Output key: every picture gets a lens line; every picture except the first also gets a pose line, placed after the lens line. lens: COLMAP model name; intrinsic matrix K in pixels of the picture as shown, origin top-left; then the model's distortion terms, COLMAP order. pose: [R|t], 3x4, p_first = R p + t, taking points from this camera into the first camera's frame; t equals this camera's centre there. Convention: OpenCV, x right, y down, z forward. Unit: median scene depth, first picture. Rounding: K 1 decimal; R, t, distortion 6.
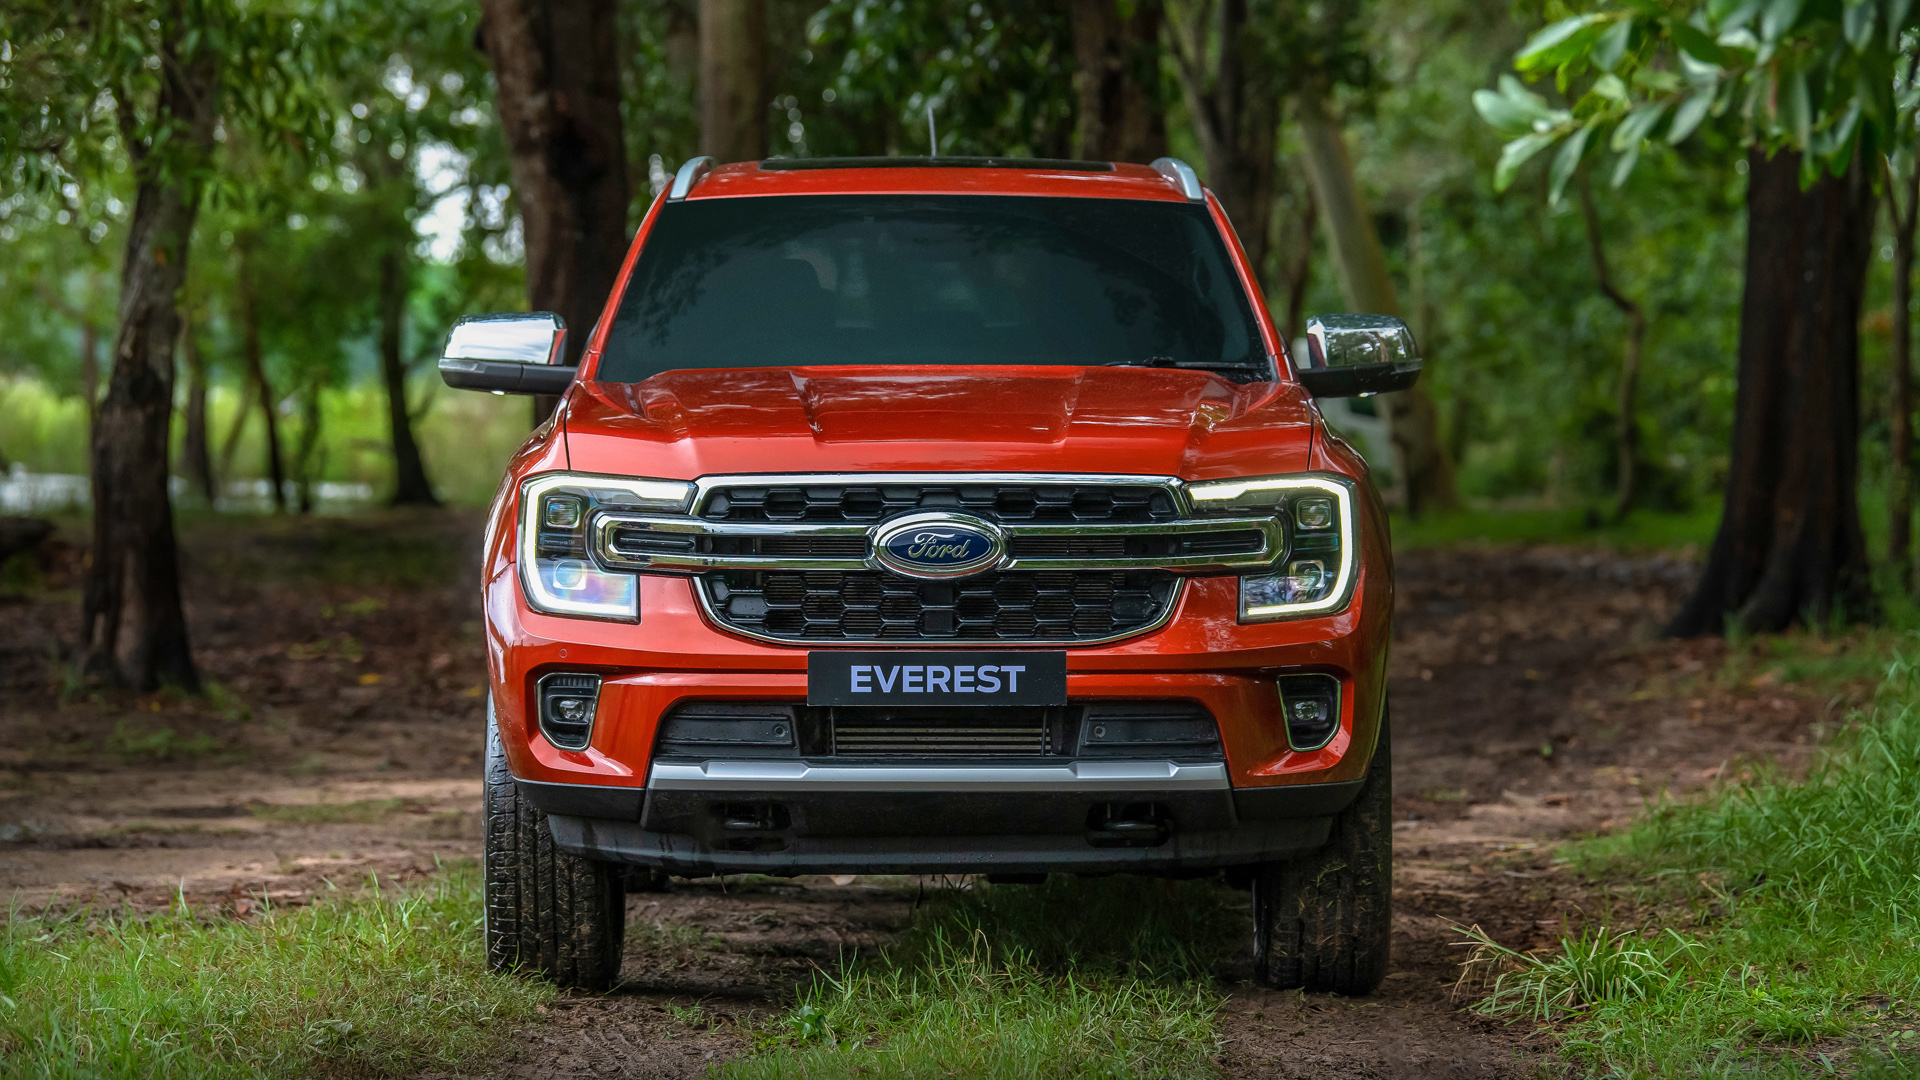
lens RADIAL K [[7185.5, 0, 960.6], [0, 7185.5, 538.9], [0, 0, 1]] dist [1.247344, 0.000000]
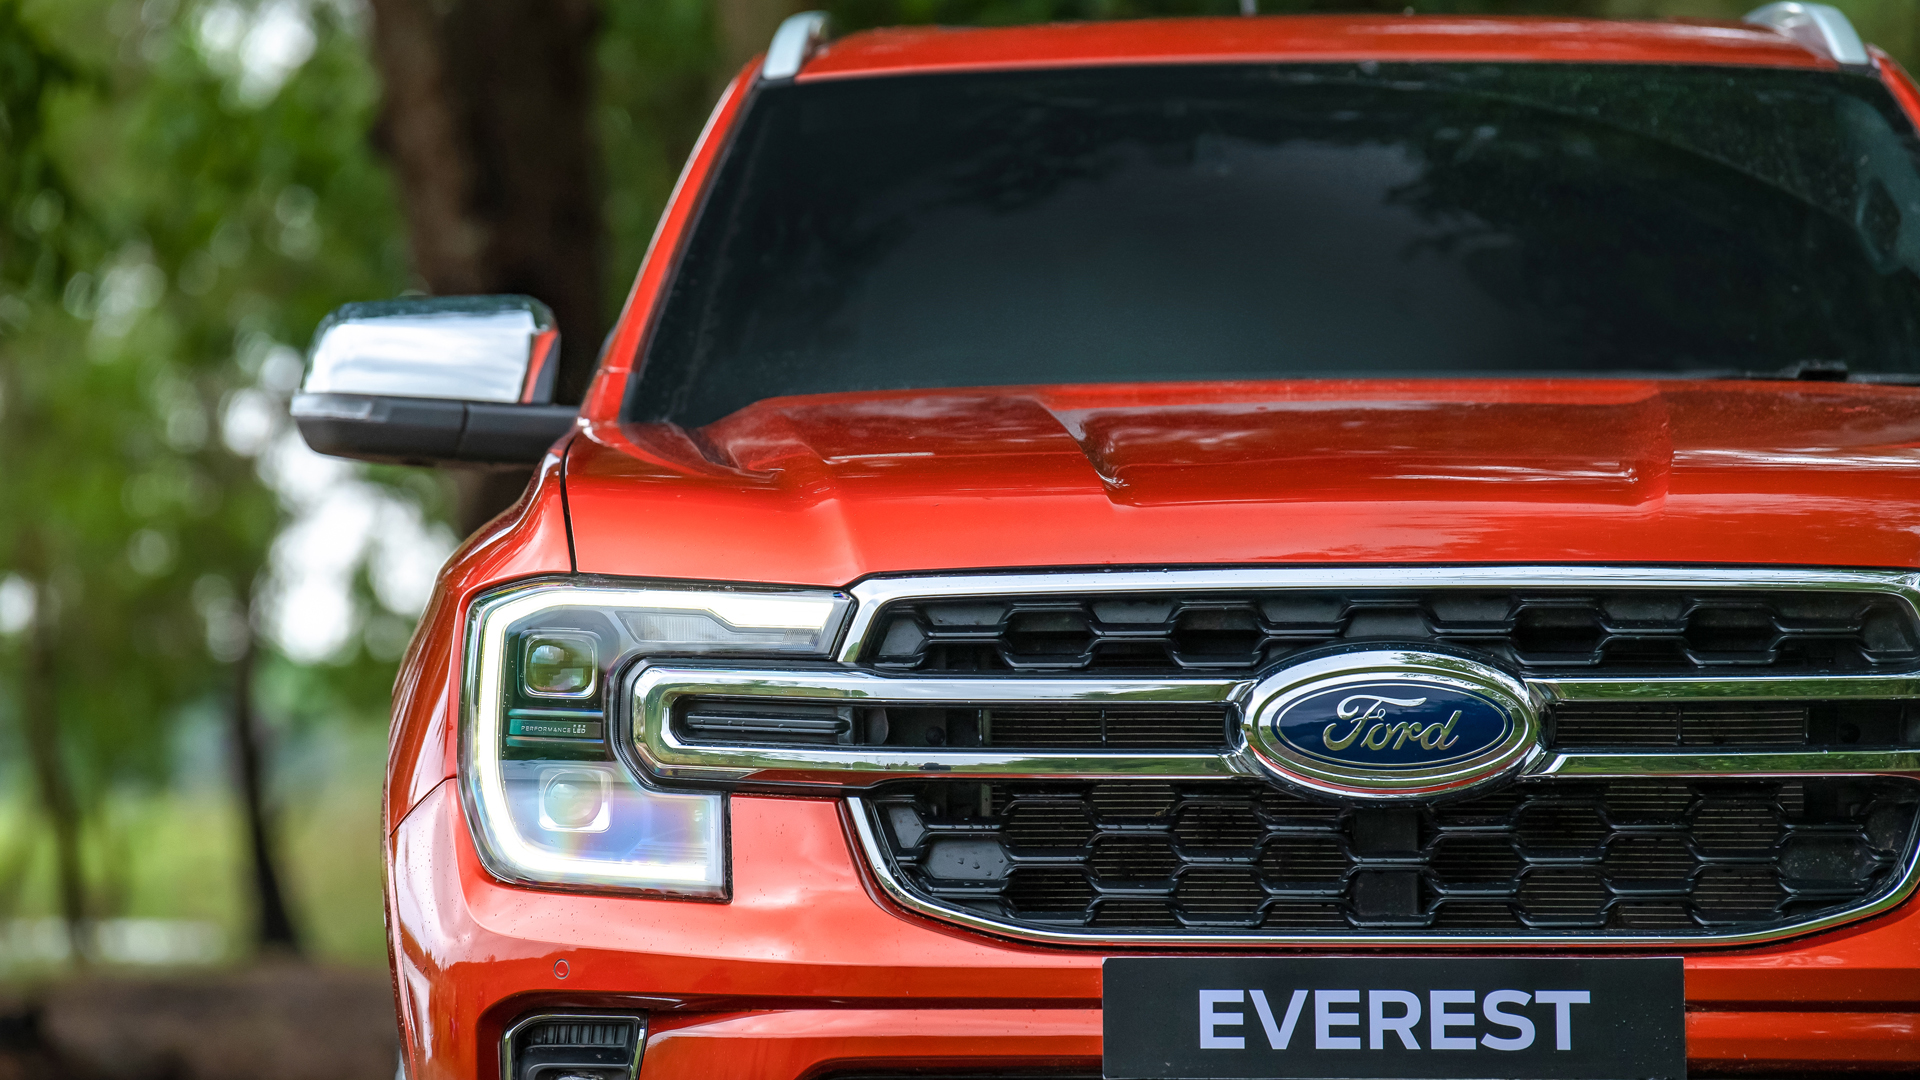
lens RADIAL K [[10664.3, 0, 955.5], [0, 10664.3, 541.4], [0, 0, 1]] dist [2.028787, 0.000000]
pose [[0.999913, -0.005041, -0.012186, -0.021988], [0.004528, 0.999118, -0.041743, 0.017367], [0.012385, 0.041685, 0.999054, 0.324899]]
